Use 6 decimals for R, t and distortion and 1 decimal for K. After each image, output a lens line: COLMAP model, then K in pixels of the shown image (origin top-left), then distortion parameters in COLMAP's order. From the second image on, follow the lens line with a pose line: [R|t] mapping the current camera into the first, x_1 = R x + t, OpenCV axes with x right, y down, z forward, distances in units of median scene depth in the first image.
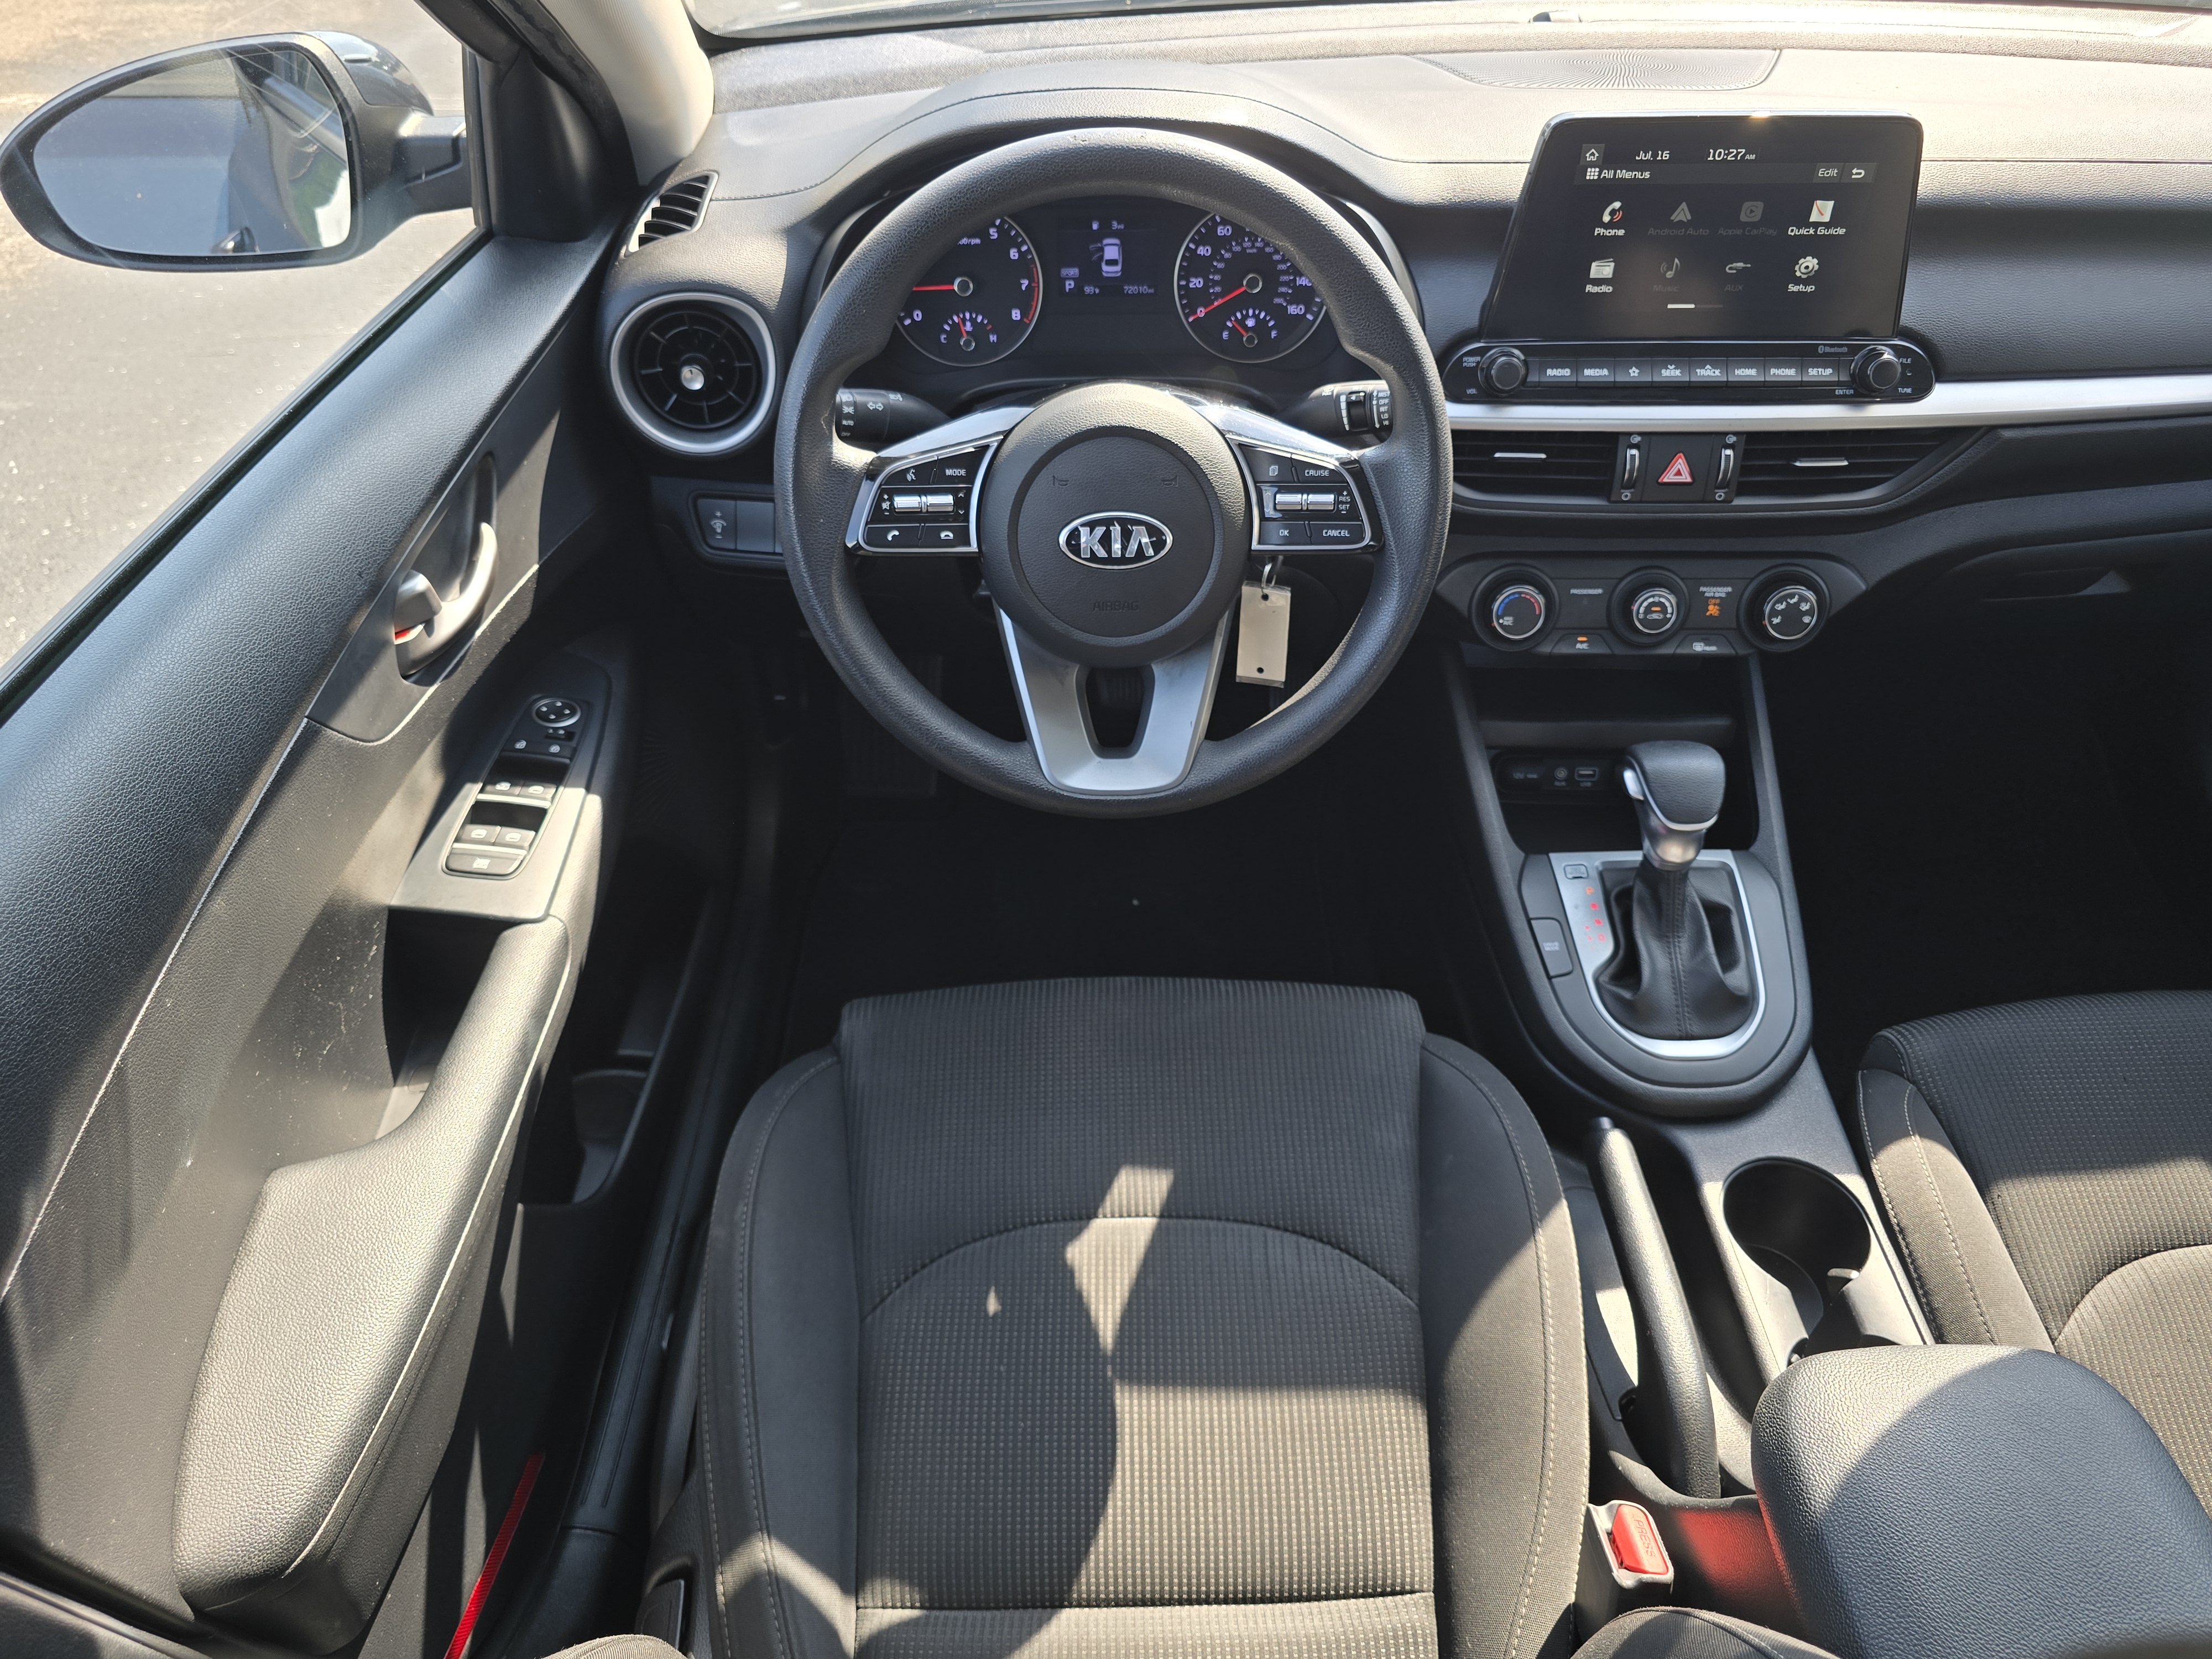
lens RADIAL K [[1501.0, 0, 1106.0], [0, 1501.0, 829.5], [0, 0, 1]] dist [0.020730, -0.043647]
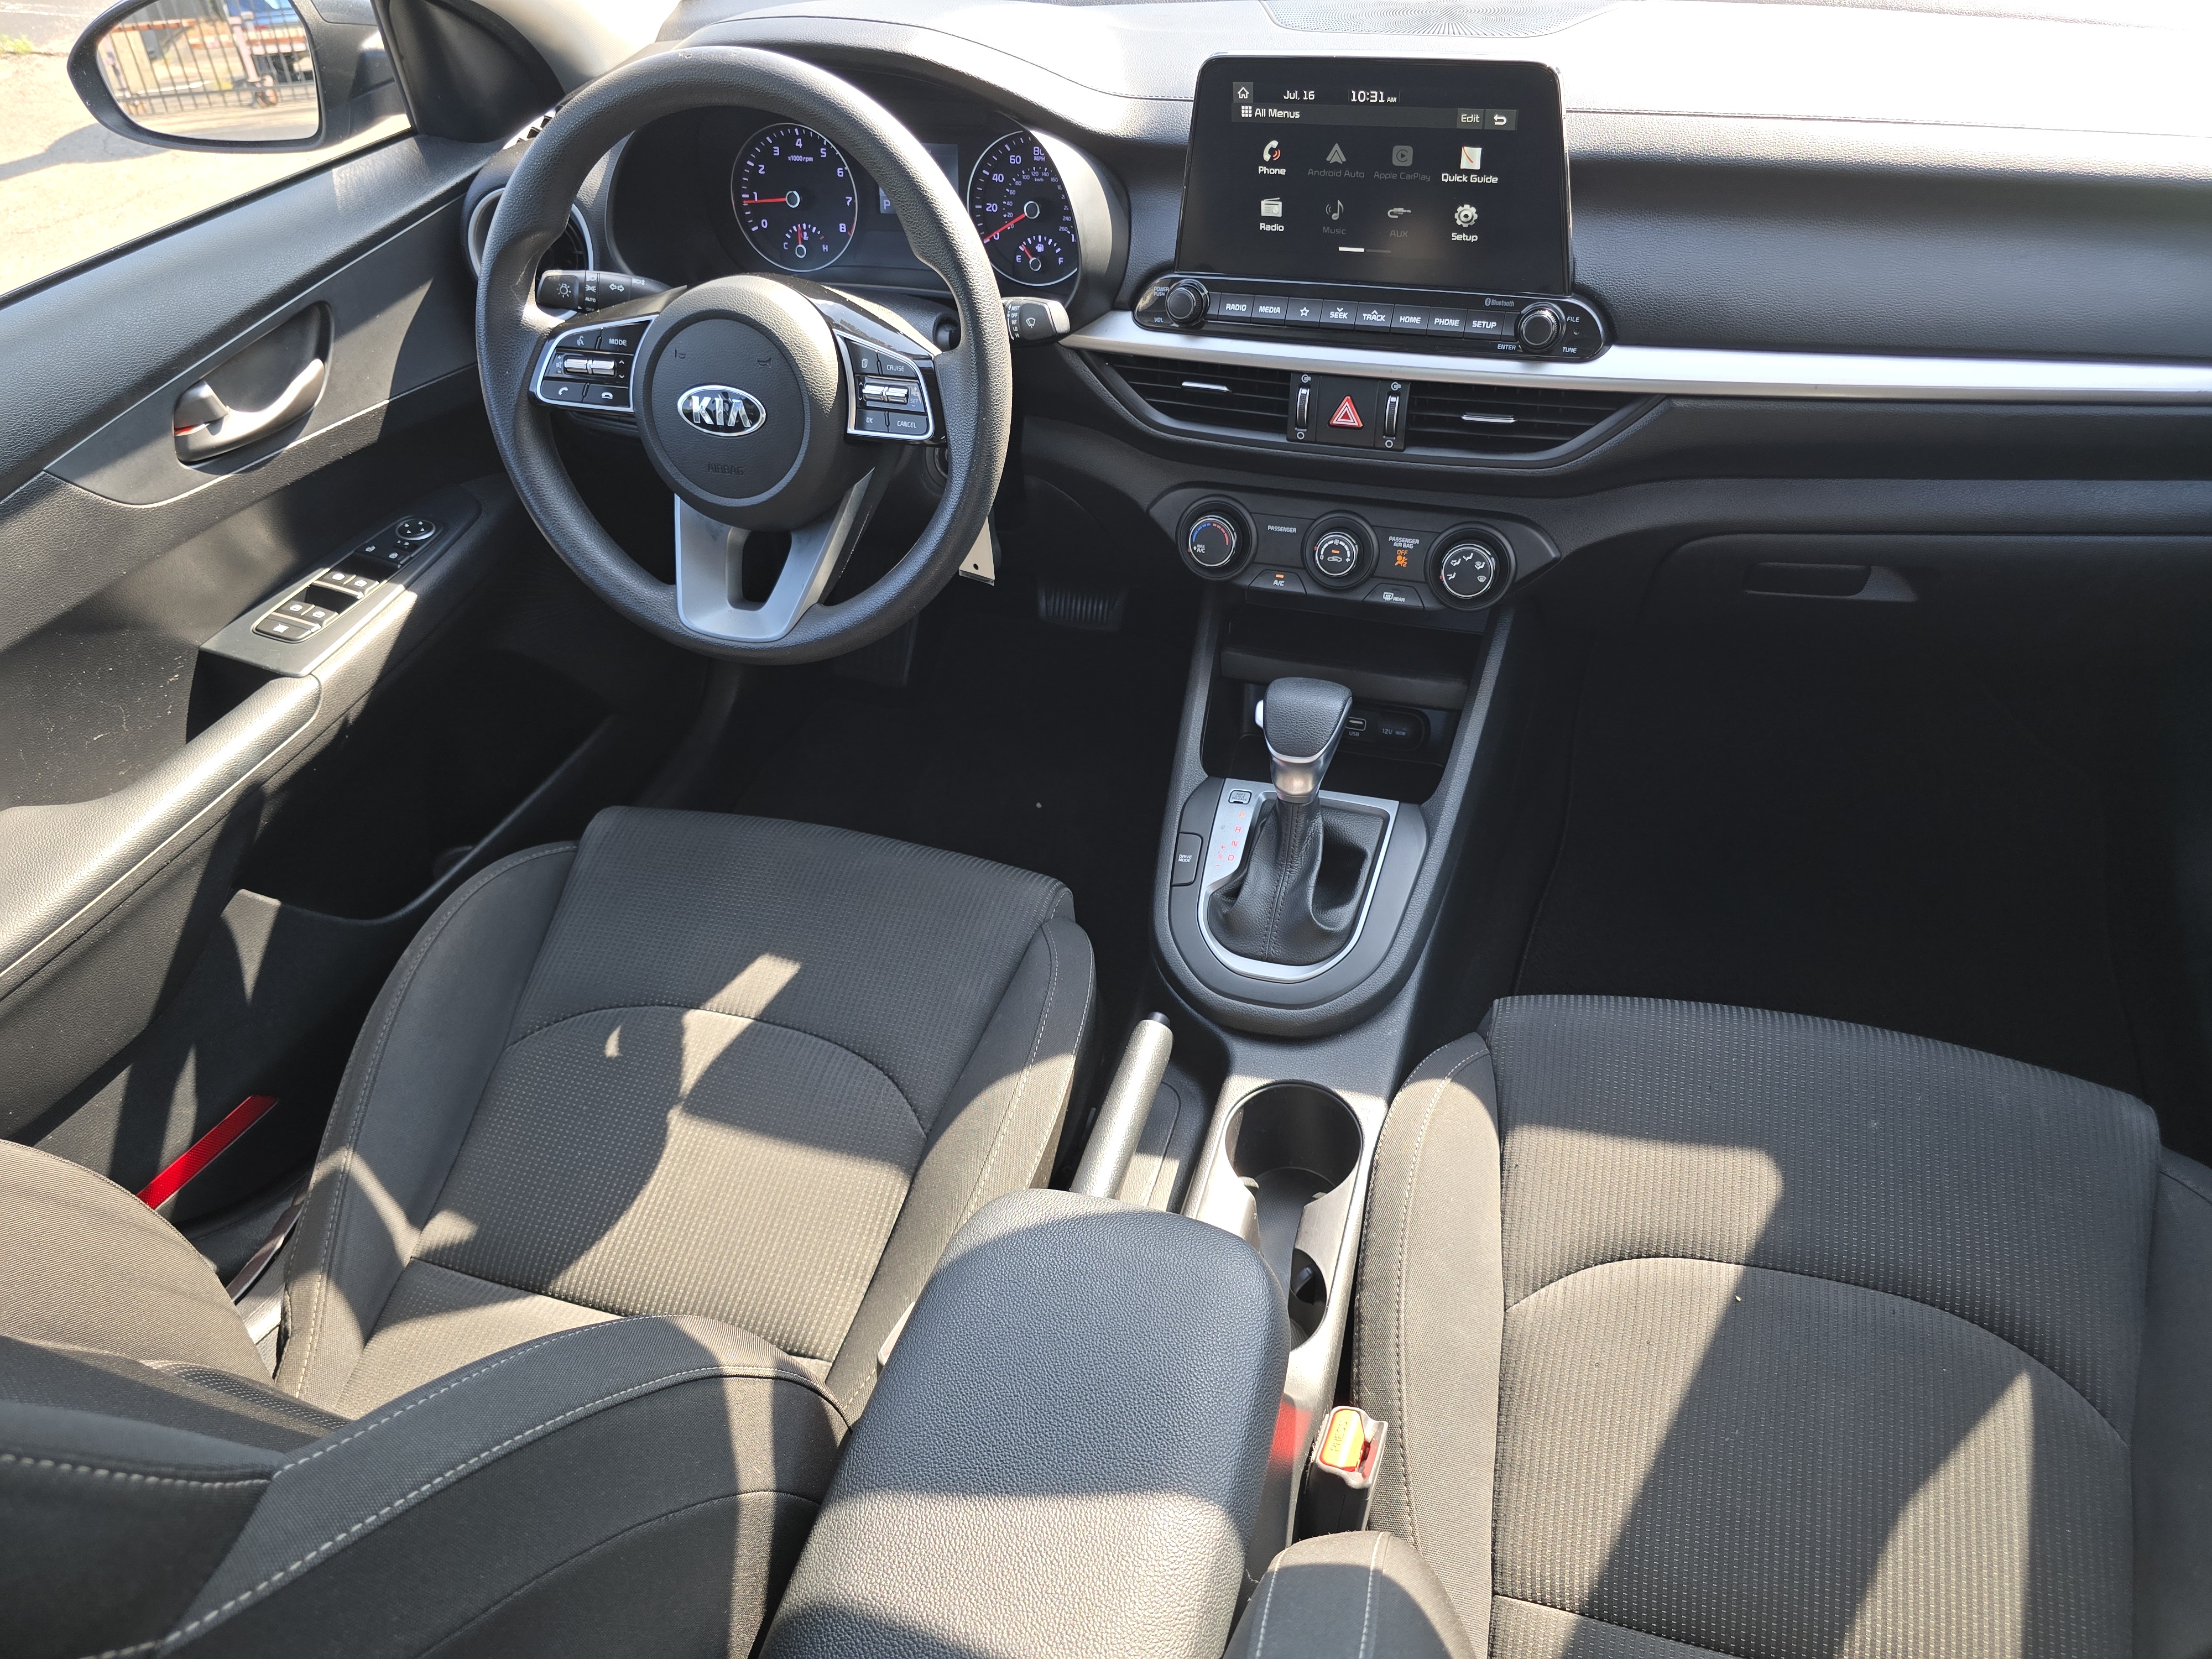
lens RADIAL K [[1516.3, 0, 1146.7], [0, 1516.3, 871.1], [0, 0, 1]] dist [0.004895, -0.008841]
pose [[0.951136, 0.168397, -0.258809, 0.584060], [-0.160081, 0.985678, 0.053035, 0.036252], [0.264034, -0.009013, 0.964471, -0.035379]]
